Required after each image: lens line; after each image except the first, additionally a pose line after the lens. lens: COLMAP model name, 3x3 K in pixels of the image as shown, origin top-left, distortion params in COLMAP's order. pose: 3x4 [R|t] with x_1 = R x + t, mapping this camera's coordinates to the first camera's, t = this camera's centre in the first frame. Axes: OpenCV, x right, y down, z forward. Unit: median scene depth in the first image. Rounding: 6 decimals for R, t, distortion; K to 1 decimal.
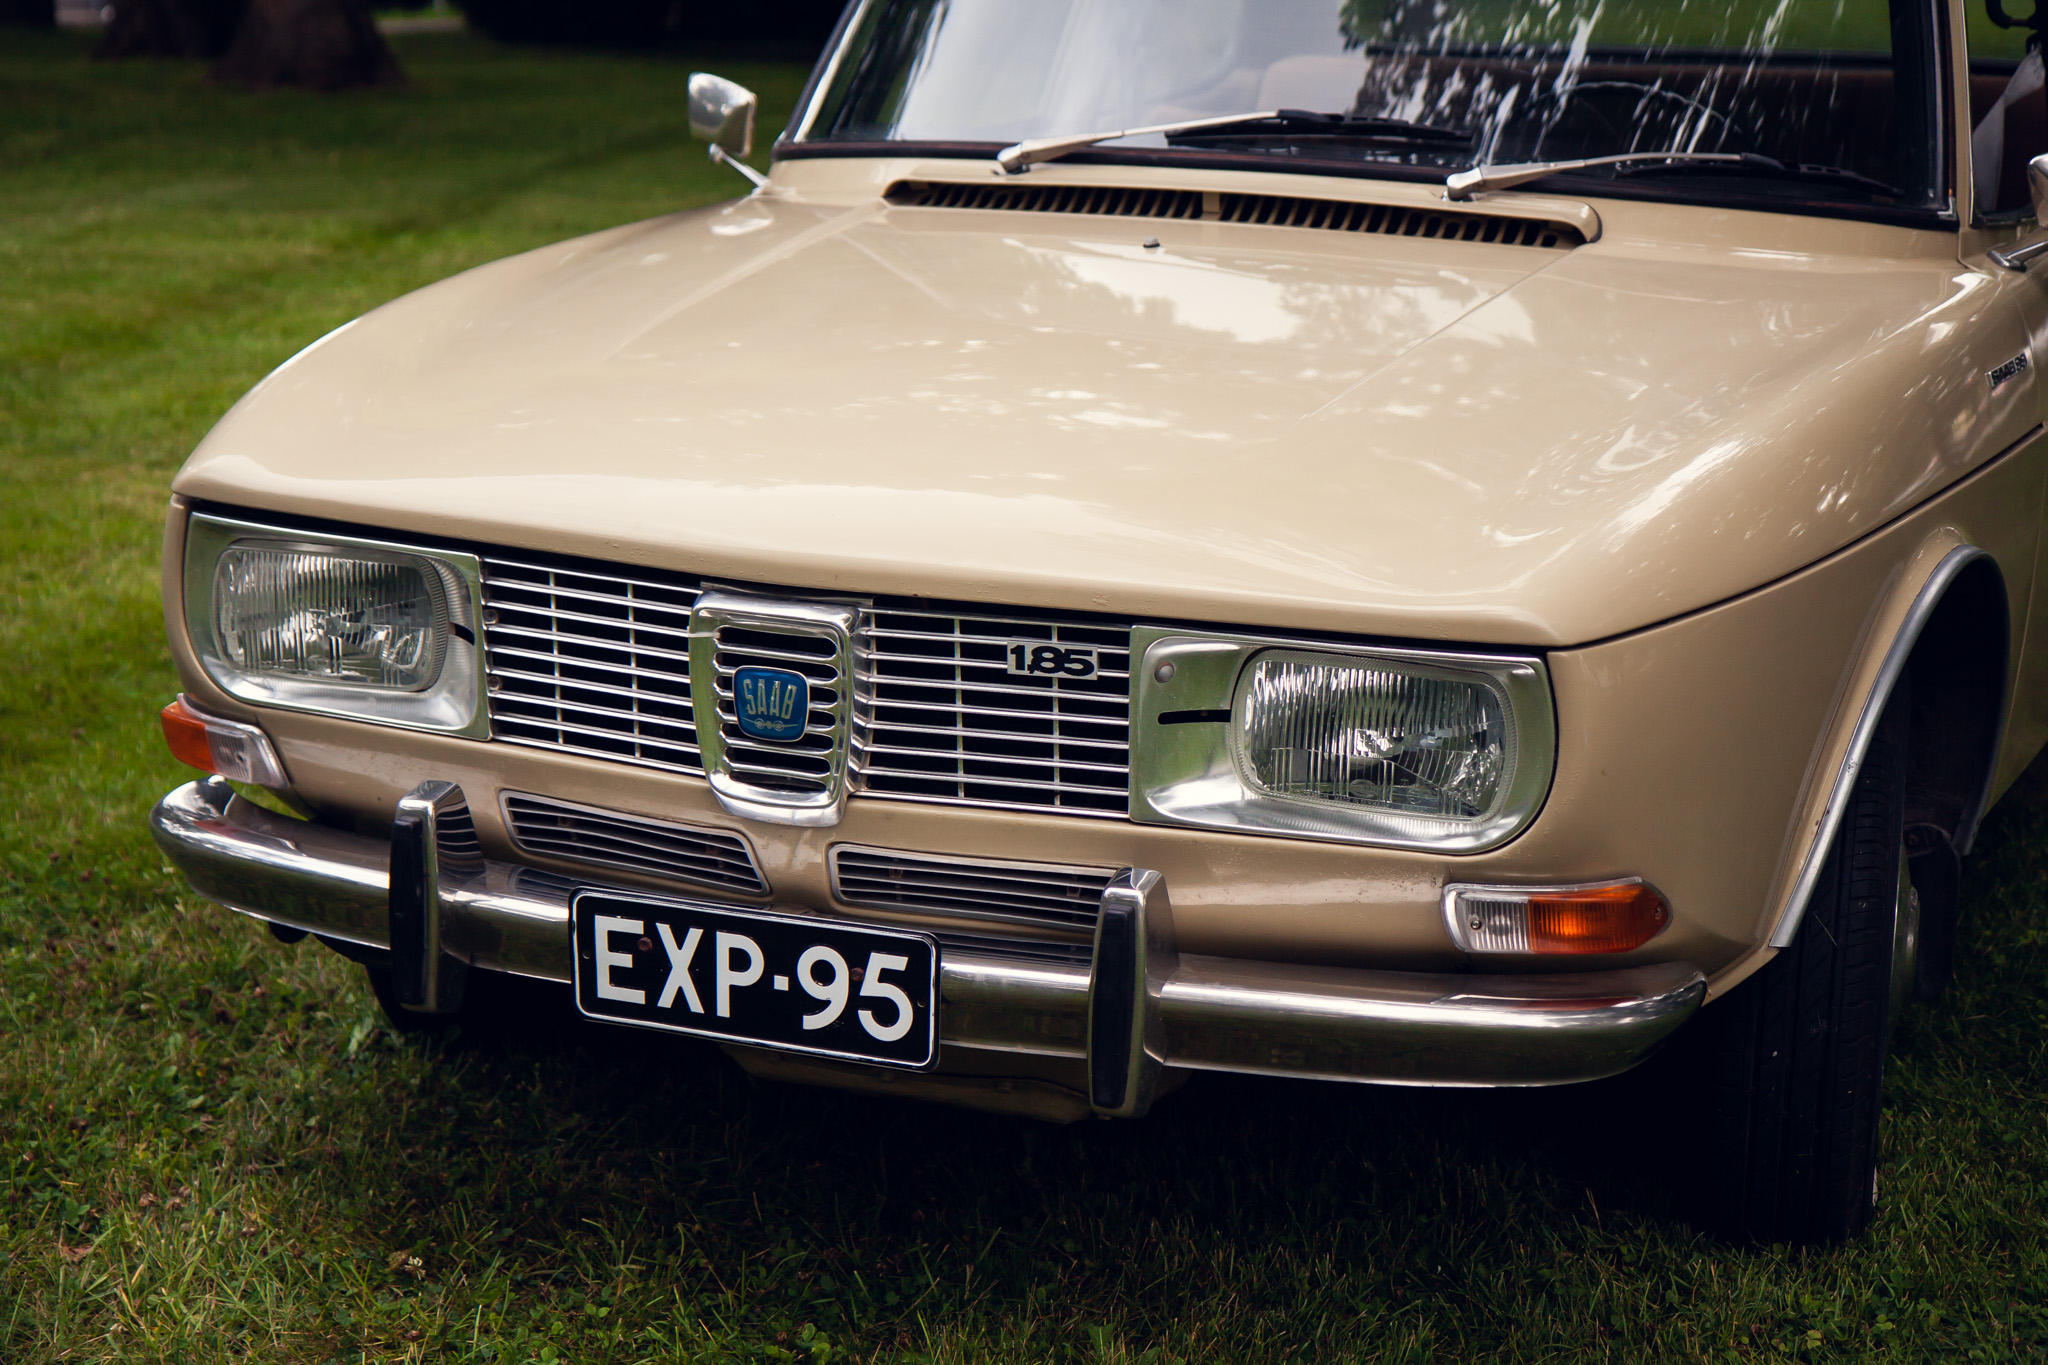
lens RADIAL K [[3760.1, 0, 1024.0], [0, 3760.1, 682.5], [0, 0, 1]] dist [0.174455, 0.216218]
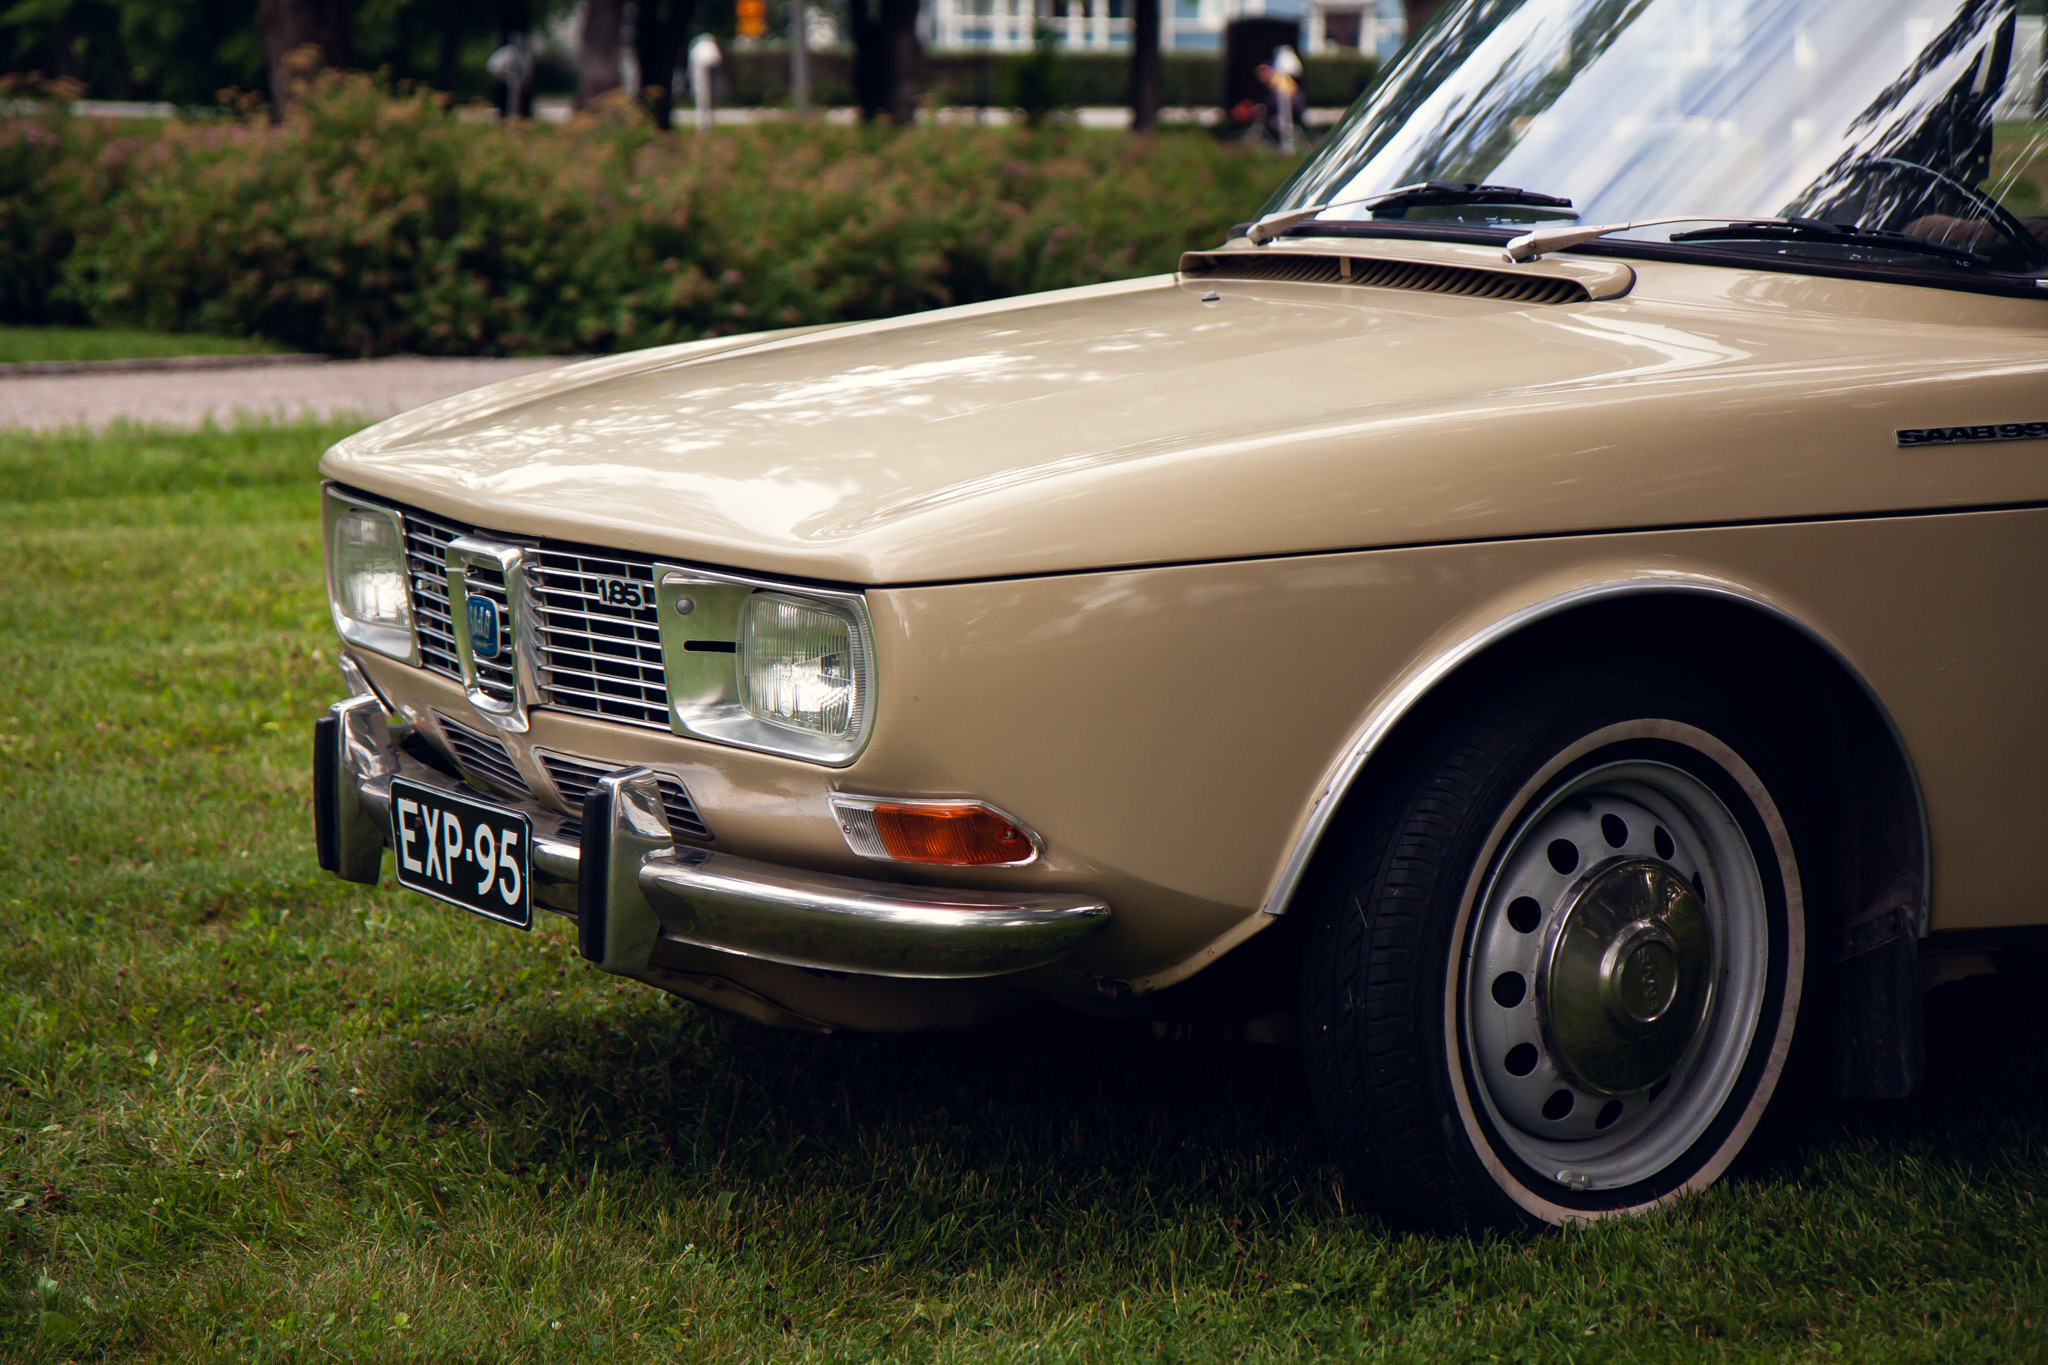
lens RADIAL K [[4712.6, 0, 1024.0], [0, 4712.6, 682.5], [0, 0, 1]] dist [0.376664, 0.010890]
pose [[0.798203, 0.047987, -0.600474, 1.001647], [-0.103193, 0.992979, -0.057819, 0.094919], [0.593484, 0.108116, 0.797551, -0.122741]]
